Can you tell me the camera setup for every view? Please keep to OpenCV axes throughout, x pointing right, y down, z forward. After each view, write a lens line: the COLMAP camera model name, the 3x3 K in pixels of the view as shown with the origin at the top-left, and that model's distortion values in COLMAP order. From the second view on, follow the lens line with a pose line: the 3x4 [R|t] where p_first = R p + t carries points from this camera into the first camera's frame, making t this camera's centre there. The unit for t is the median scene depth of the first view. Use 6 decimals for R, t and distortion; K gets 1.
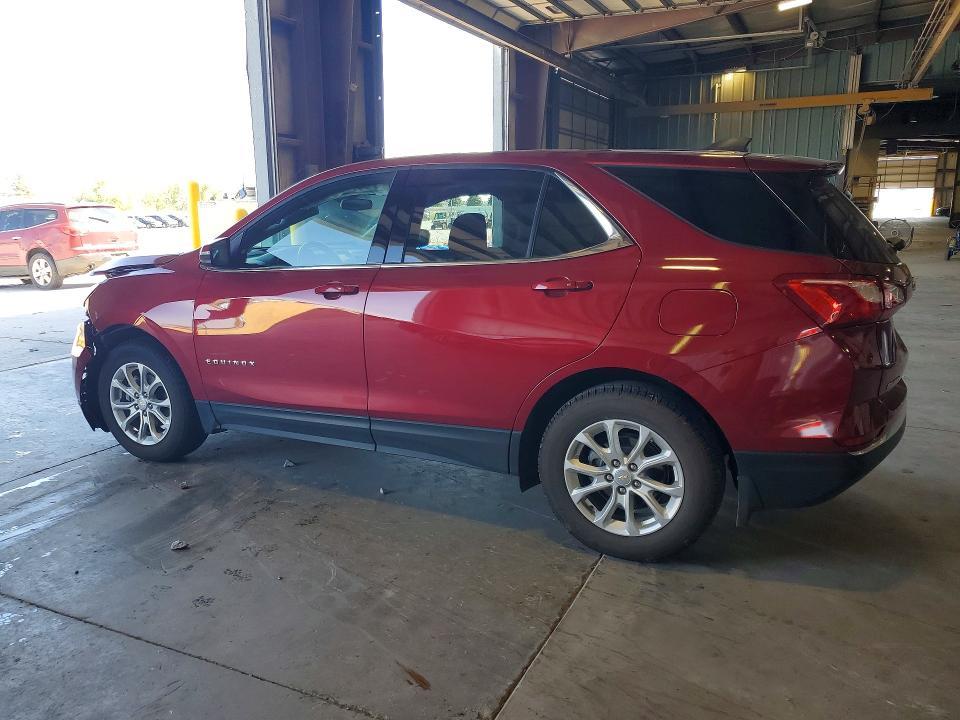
lens RADIAL K [[749.2, 0, 472.6], [0, 749.2, 365.8], [0, 0, 1]] dist [0.014226, 0.002255]
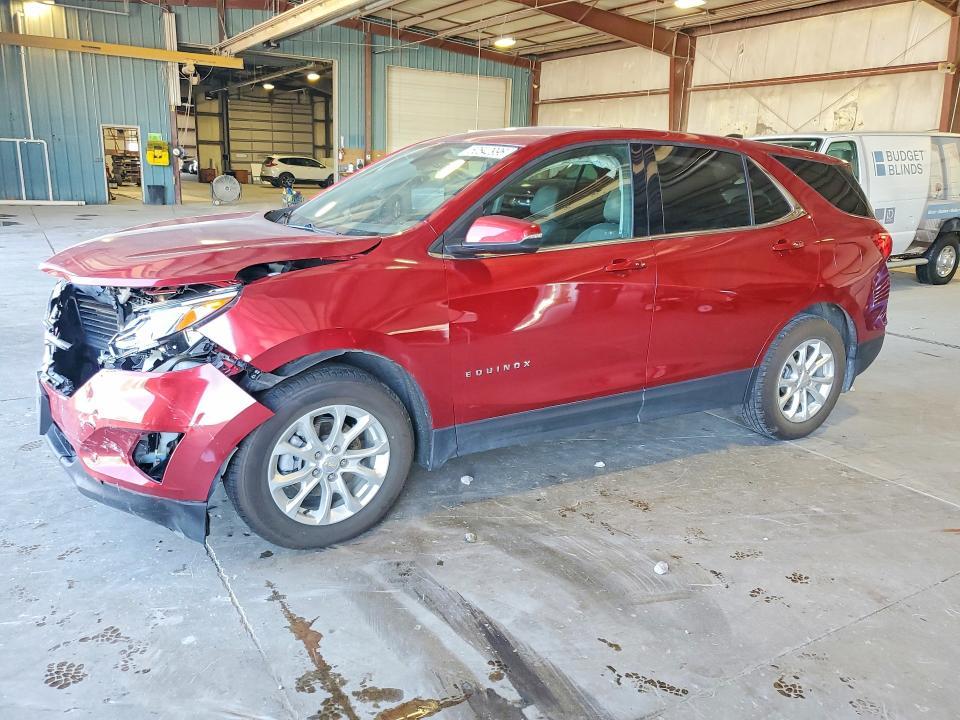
lens RADIAL K [[749.2, 0, 472.7], [0, 749.2, 355.5], [0, 0, 1]] dist [0.014226, 0.002255]
pose [[0.533765, -0.177068, 0.826887, -0.895984], [0.135747, 0.983092, 0.122891, -0.108284], [-0.834666, 0.046653, 0.548776, 0.515421]]
